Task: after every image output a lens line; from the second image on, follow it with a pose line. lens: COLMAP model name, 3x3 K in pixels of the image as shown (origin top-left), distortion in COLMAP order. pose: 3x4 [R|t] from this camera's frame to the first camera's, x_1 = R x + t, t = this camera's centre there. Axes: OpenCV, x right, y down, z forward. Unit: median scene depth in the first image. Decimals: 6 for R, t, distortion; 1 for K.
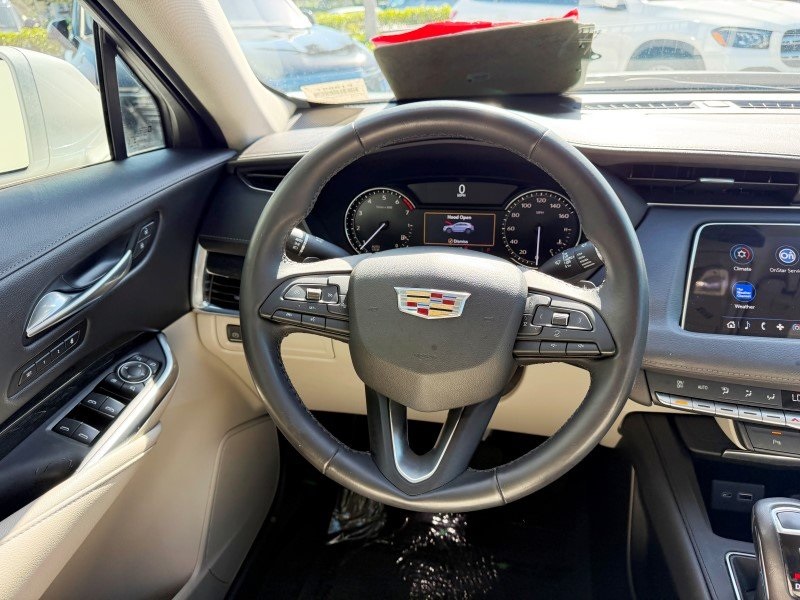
lens RADIAL K [[579.1, 0, 393.4], [0, 579.1, 299.8], [0, 0, 1]] dist [0.005822, -0.007797]
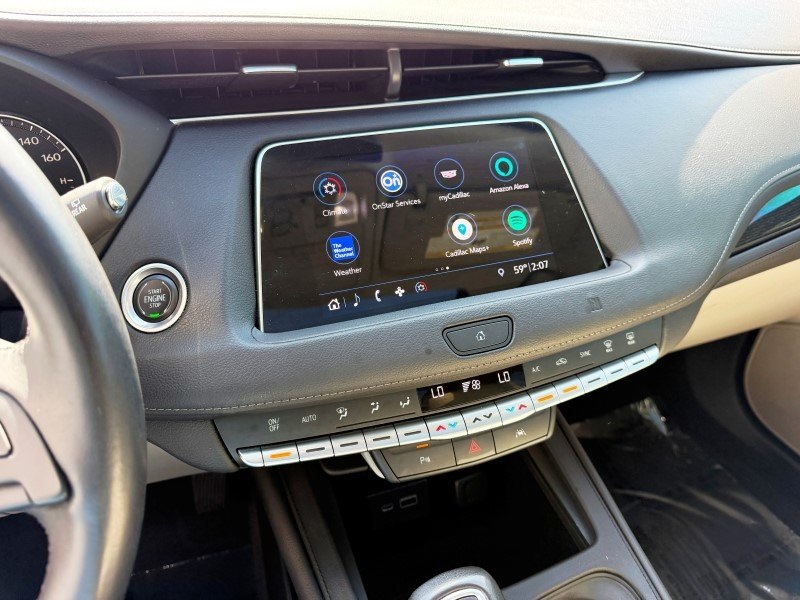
lens RADIAL K [[567.5, 0, 395.5], [0, 567.5, 297.5], [0, 0, 1]] dist [0.114573, -0.186150]
pose [[0.862796, -0.245435, 0.441978, 0.365677], [0.188219, 0.967346, 0.169752, -0.057374], [-0.469208, -0.063273, 0.880818, 0.418846]]
